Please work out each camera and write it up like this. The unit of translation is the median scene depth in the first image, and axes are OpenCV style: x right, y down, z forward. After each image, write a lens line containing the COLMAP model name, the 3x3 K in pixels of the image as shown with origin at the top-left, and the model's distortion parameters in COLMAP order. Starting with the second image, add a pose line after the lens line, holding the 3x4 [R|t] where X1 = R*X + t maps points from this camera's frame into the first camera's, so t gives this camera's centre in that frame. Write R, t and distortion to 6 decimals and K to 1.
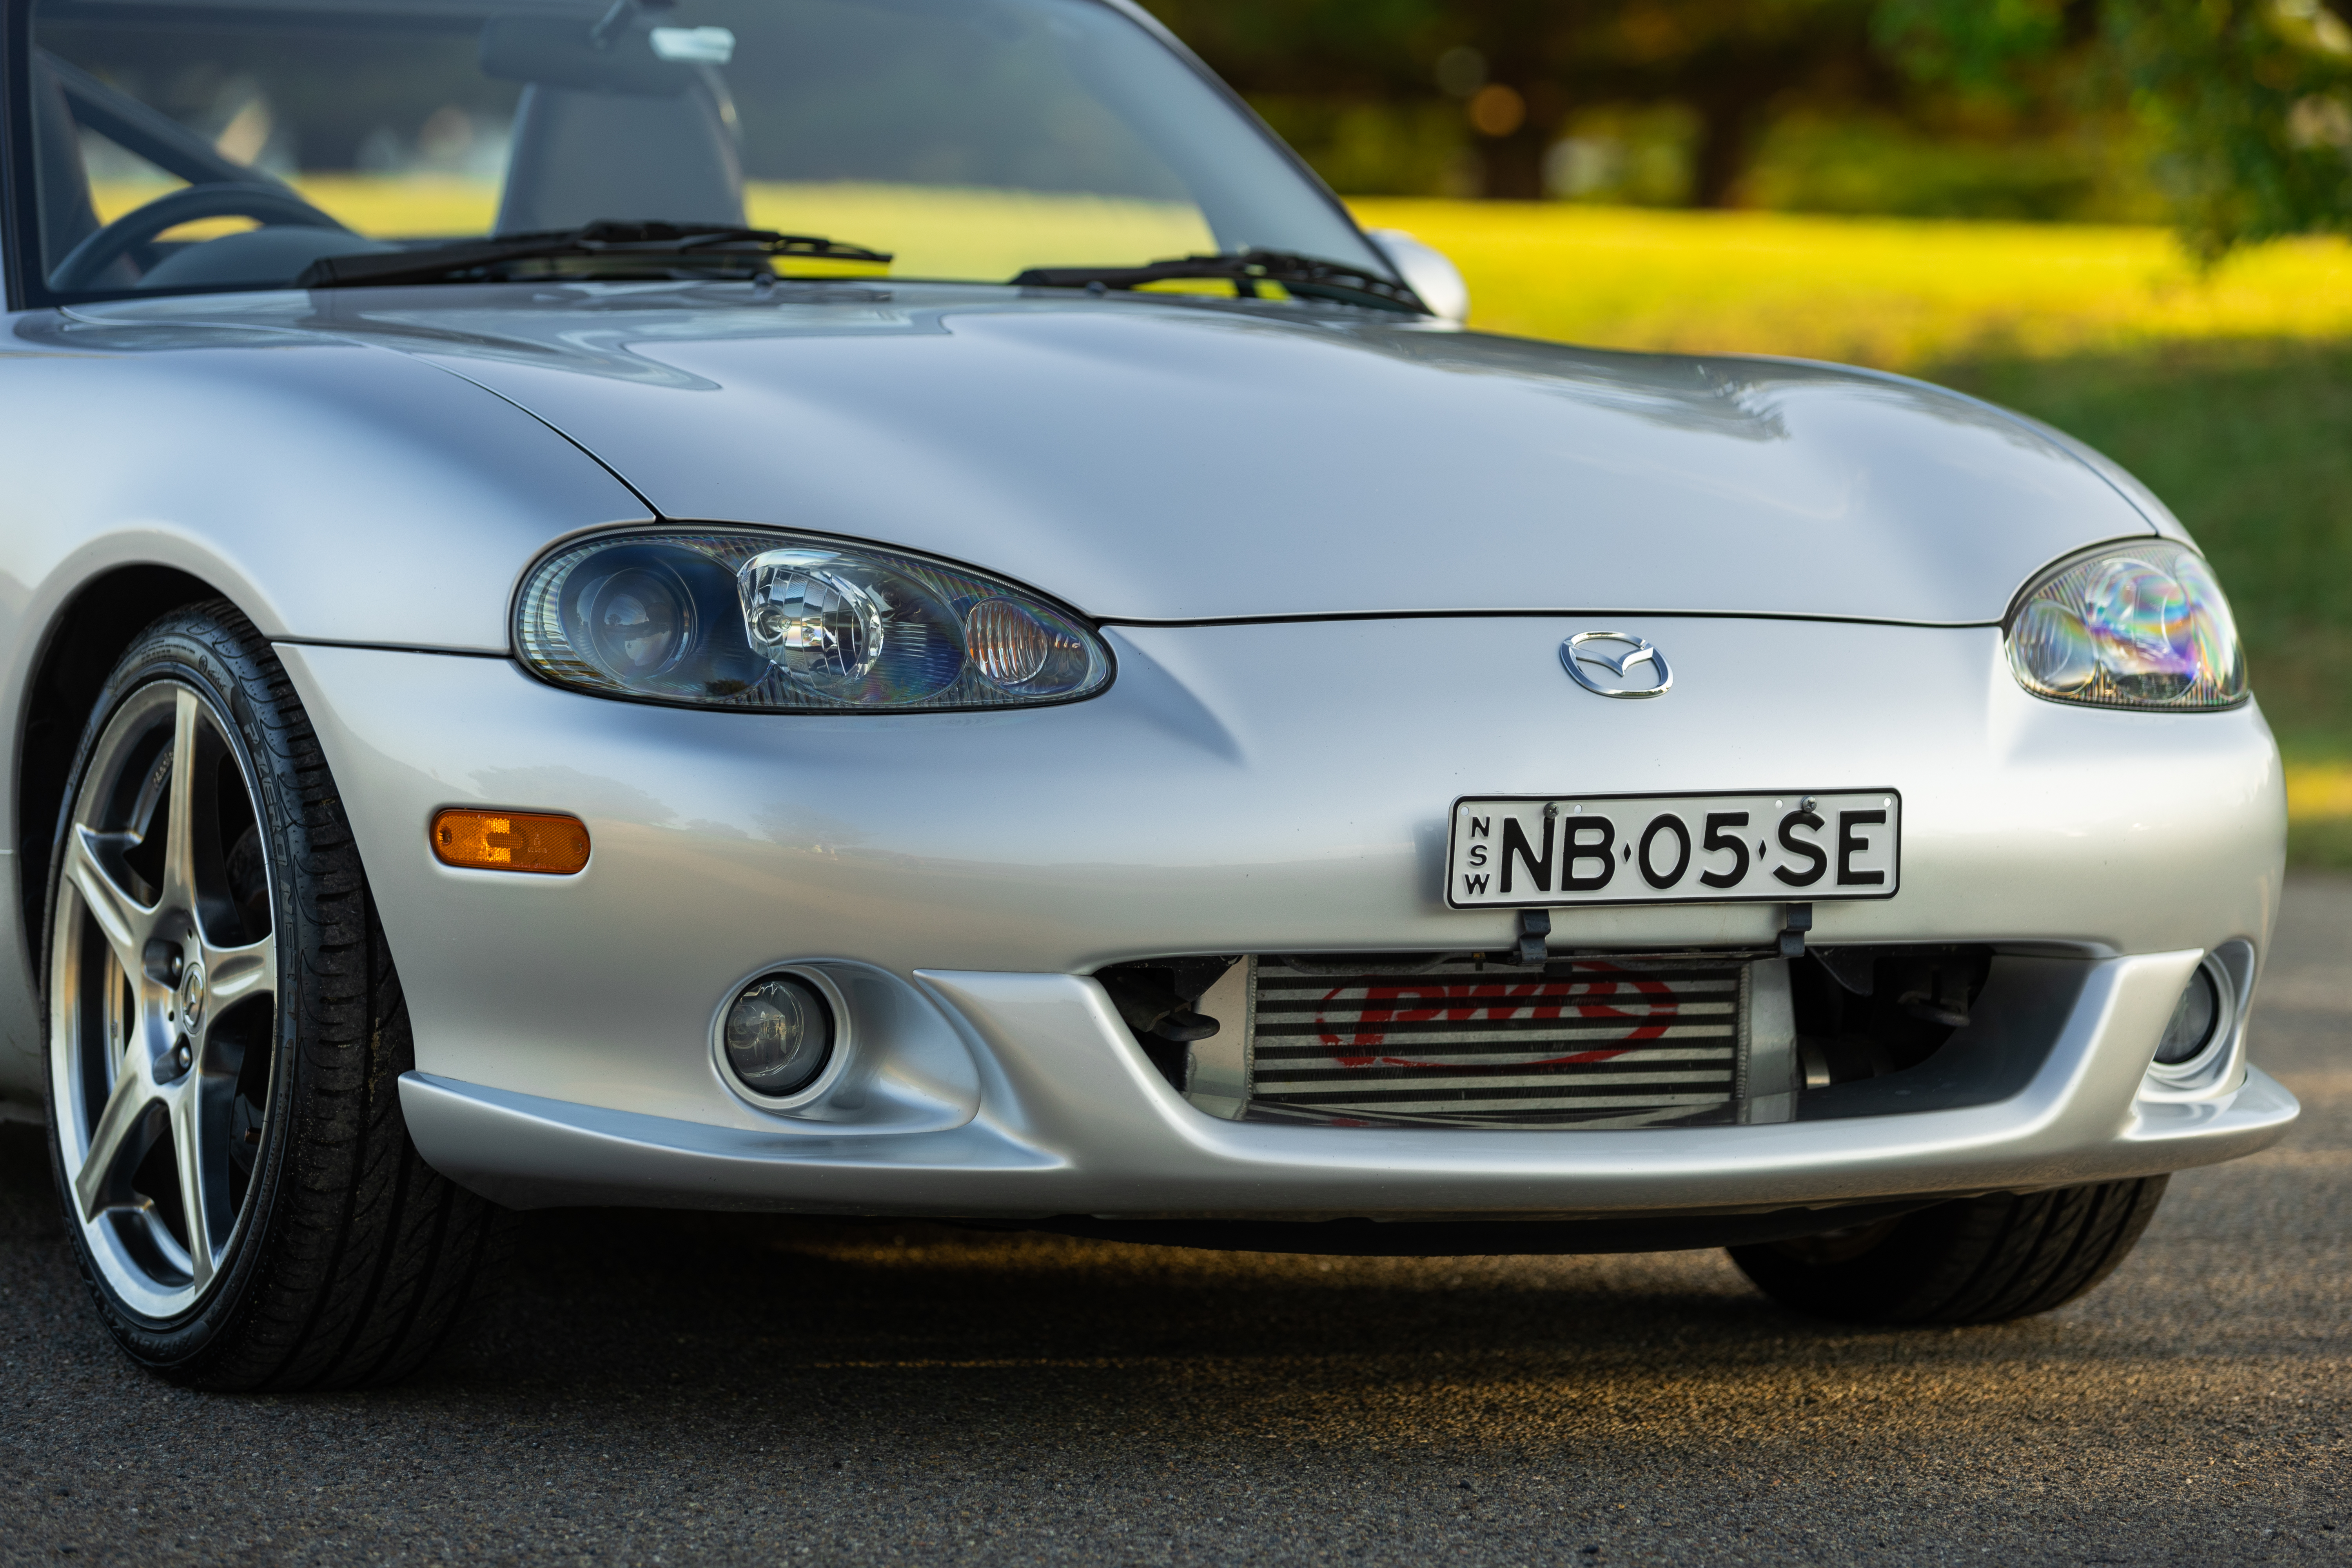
lens RADIAL K [[9391.6, 0, 1176.0], [0, 9391.6, 784.0], [0, 0, 1]] dist [-0.361848, 2.391083]
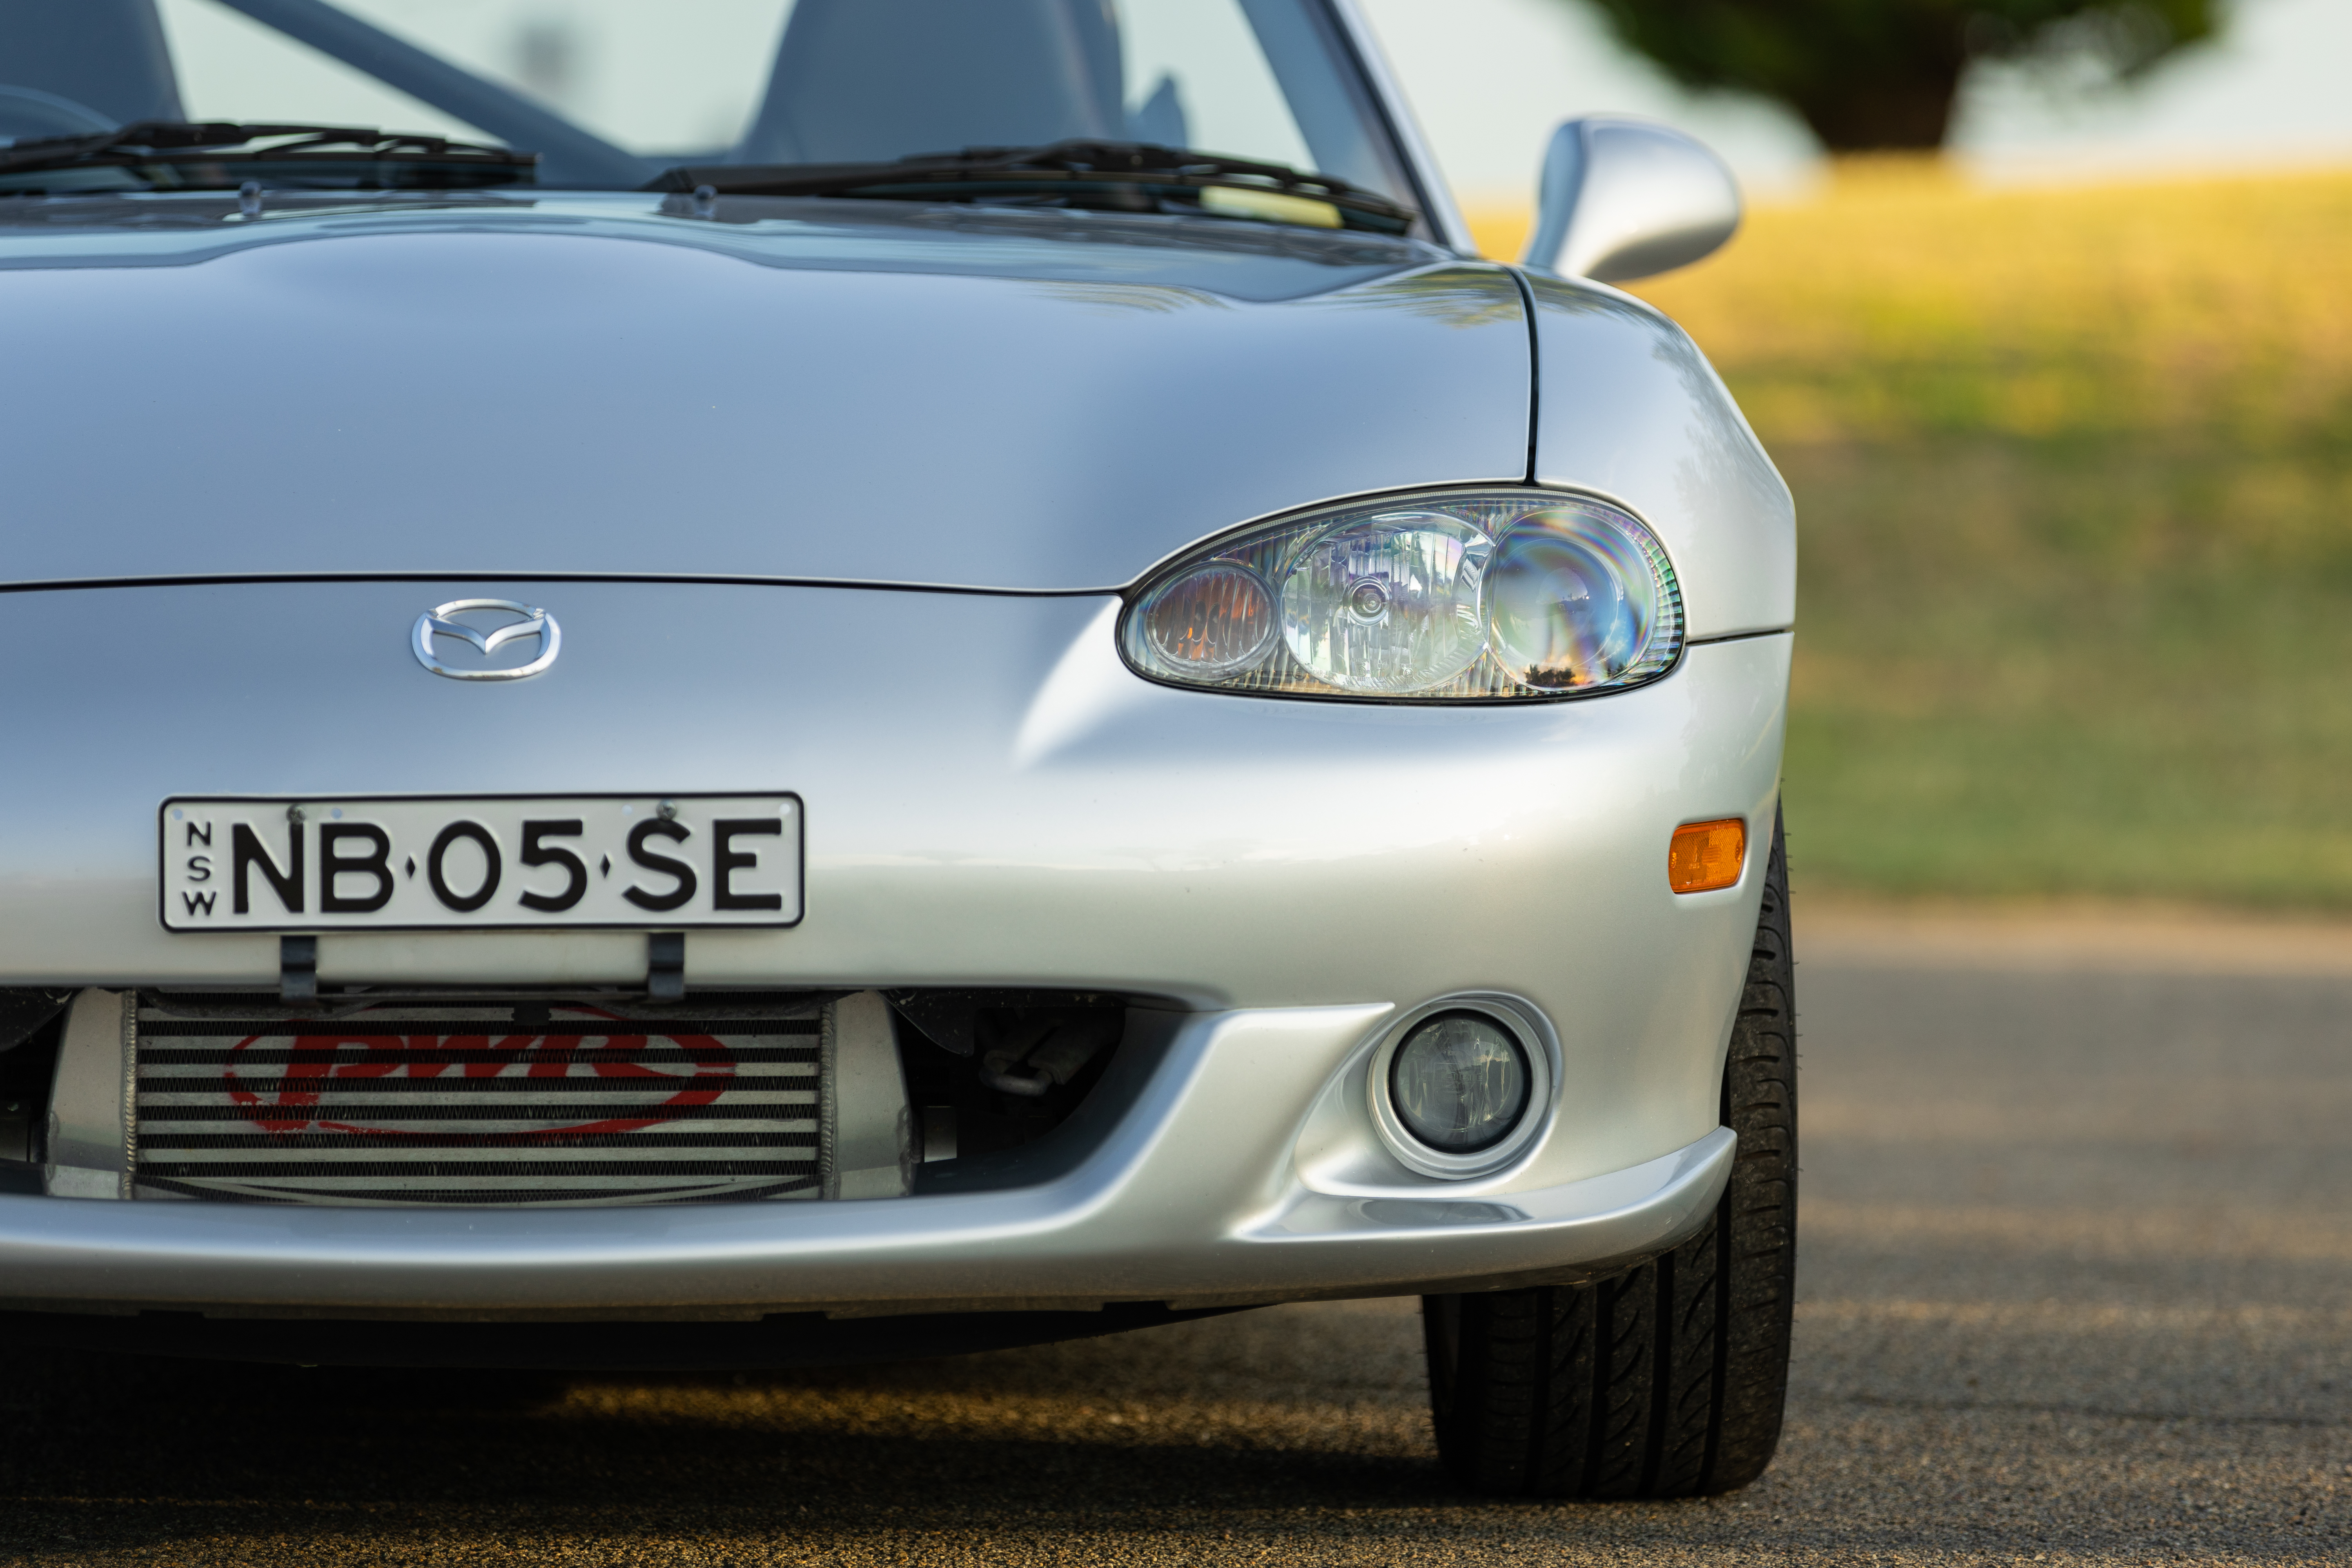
lens RADIAL K [[13548.0, 0, 1181.9], [0, 13548.0, 690.7], [0, 0, 1]] dist [0.366149, -21.445433]
pose [[0.911029, -0.002378, -0.412335, 0.591488], [-0.006212, 0.999791, -0.019491, 0.014378], [0.412295, 0.020318, 0.910824, -0.052453]]
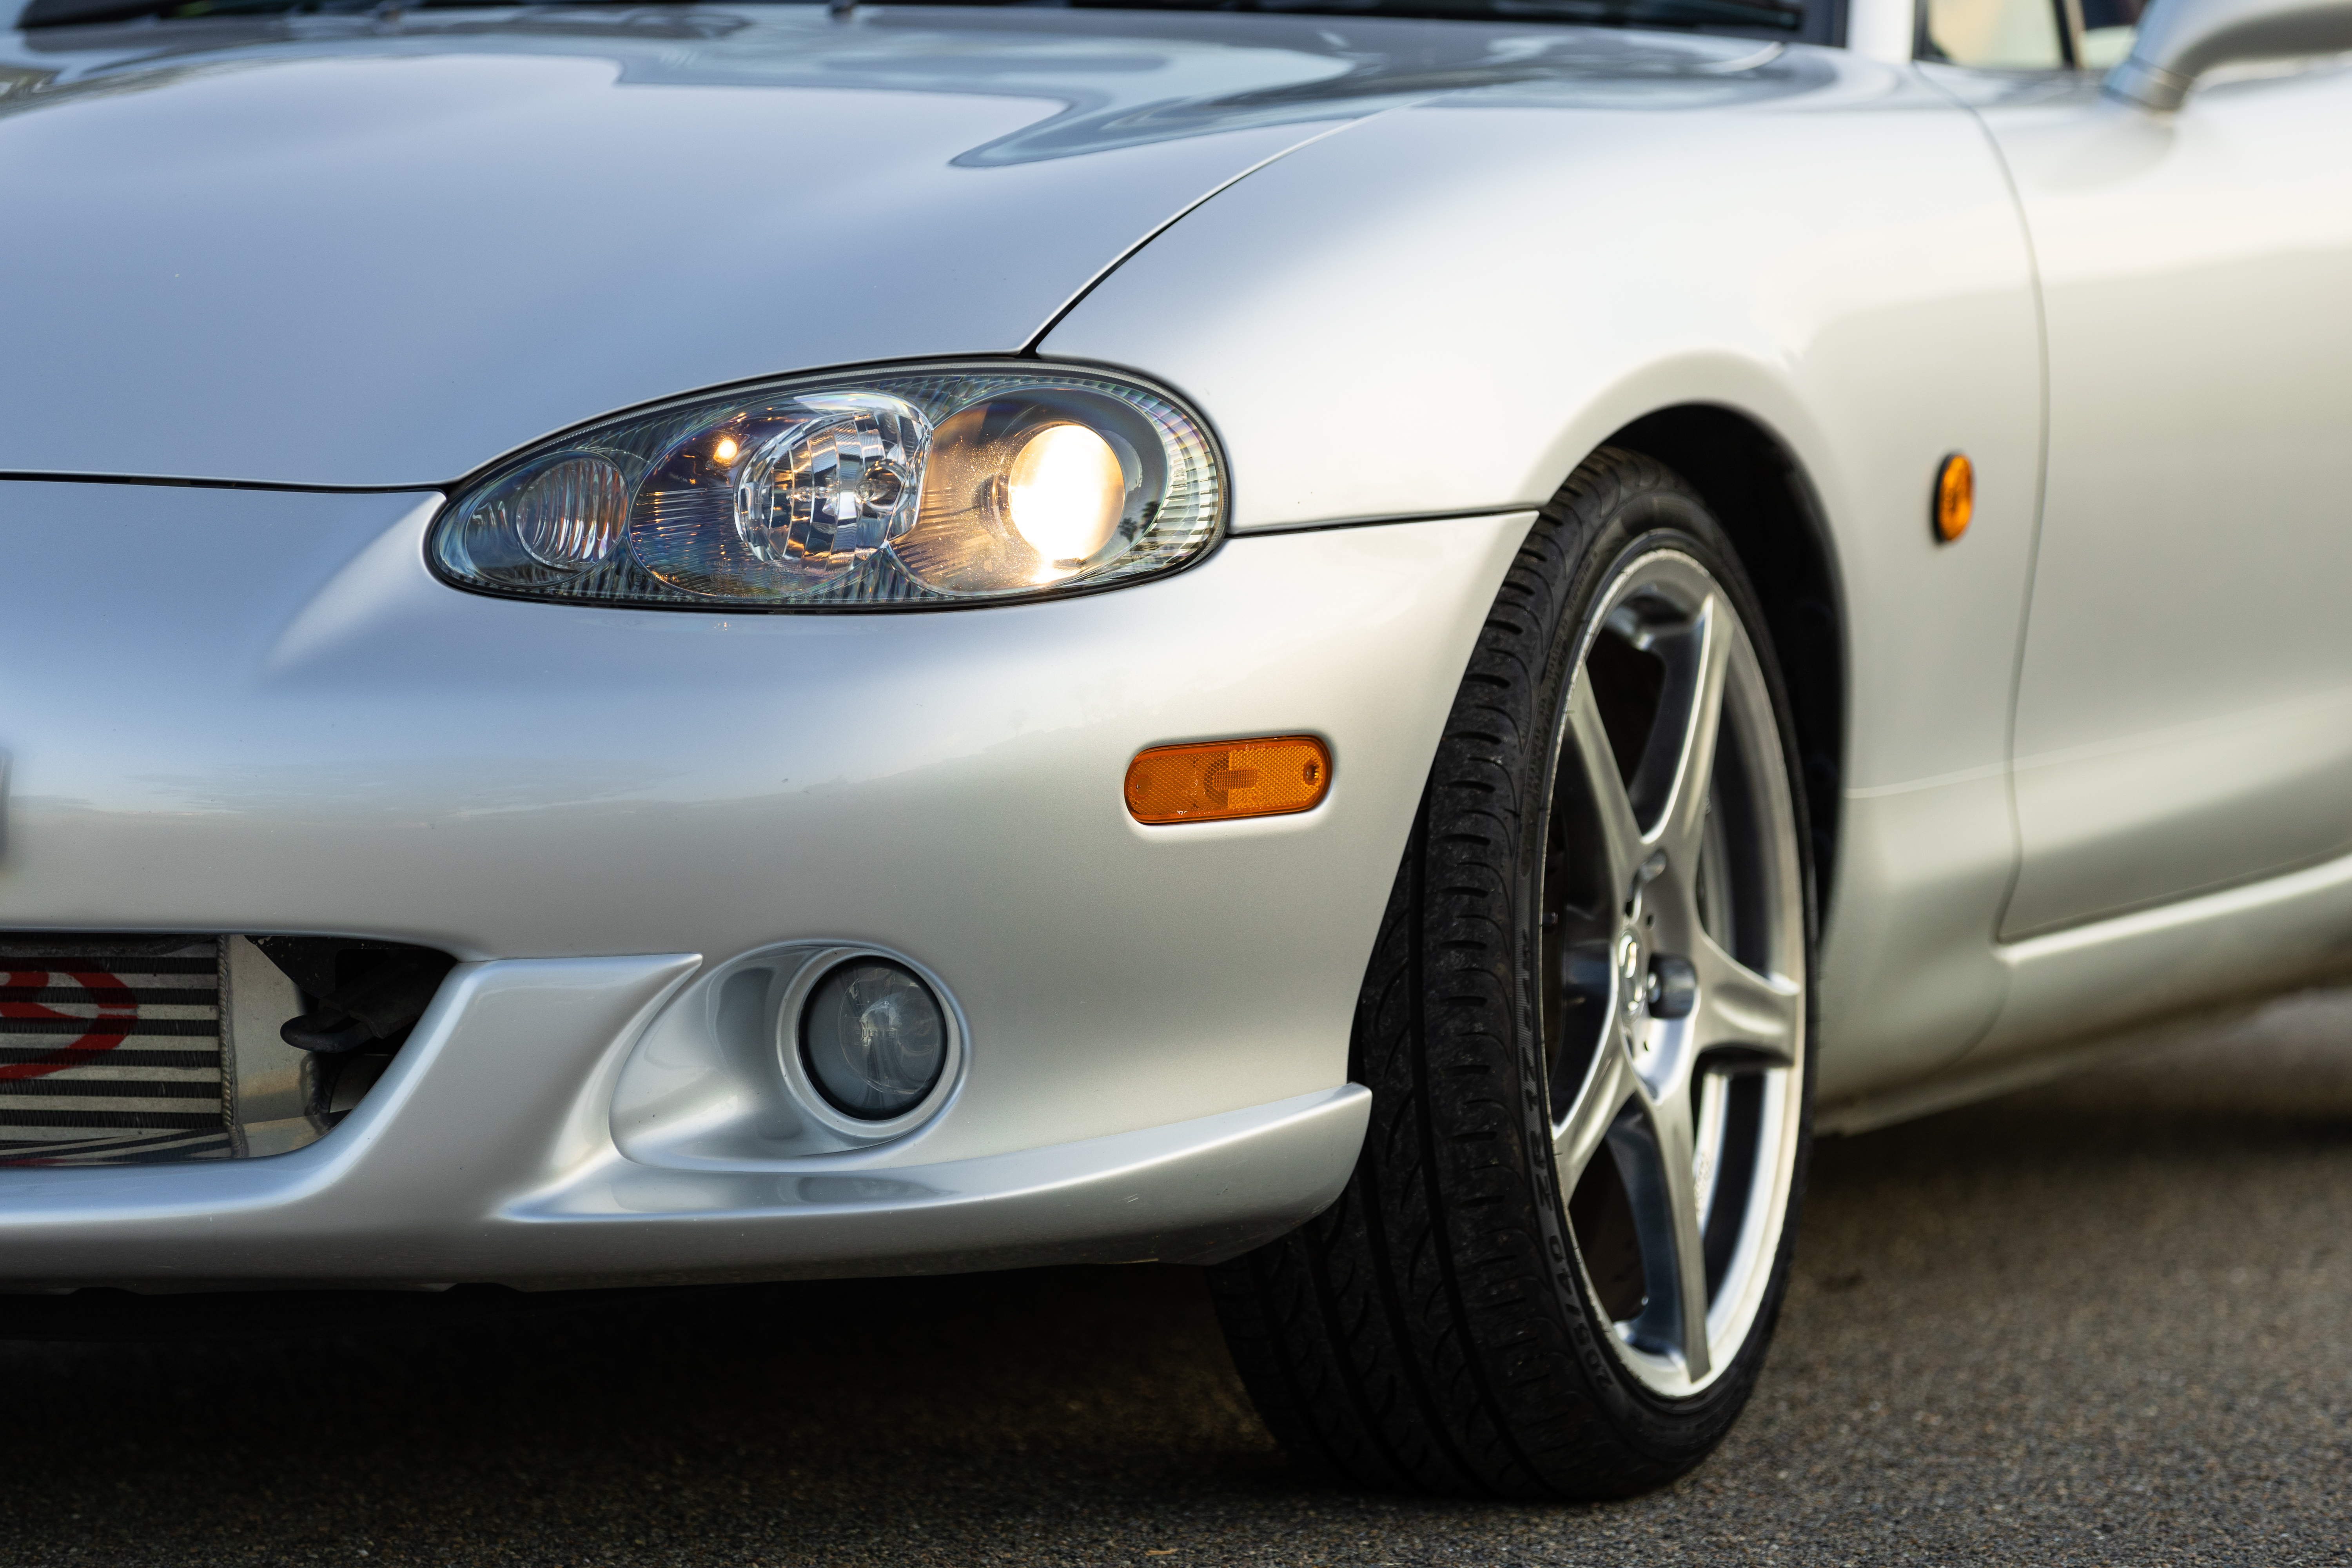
lens RADIAL K [[13548.0, 0, 1181.9], [0, 13548.0, 690.7], [0, 0, 1]] dist [0.366149, -21.445433]
pose [[0.645833, 0.017372, -0.763281, 0.946233], [-0.006181, 0.999827, 0.017526, -0.020800], [0.763454, -0.006602, 0.645829, 0.392111]]
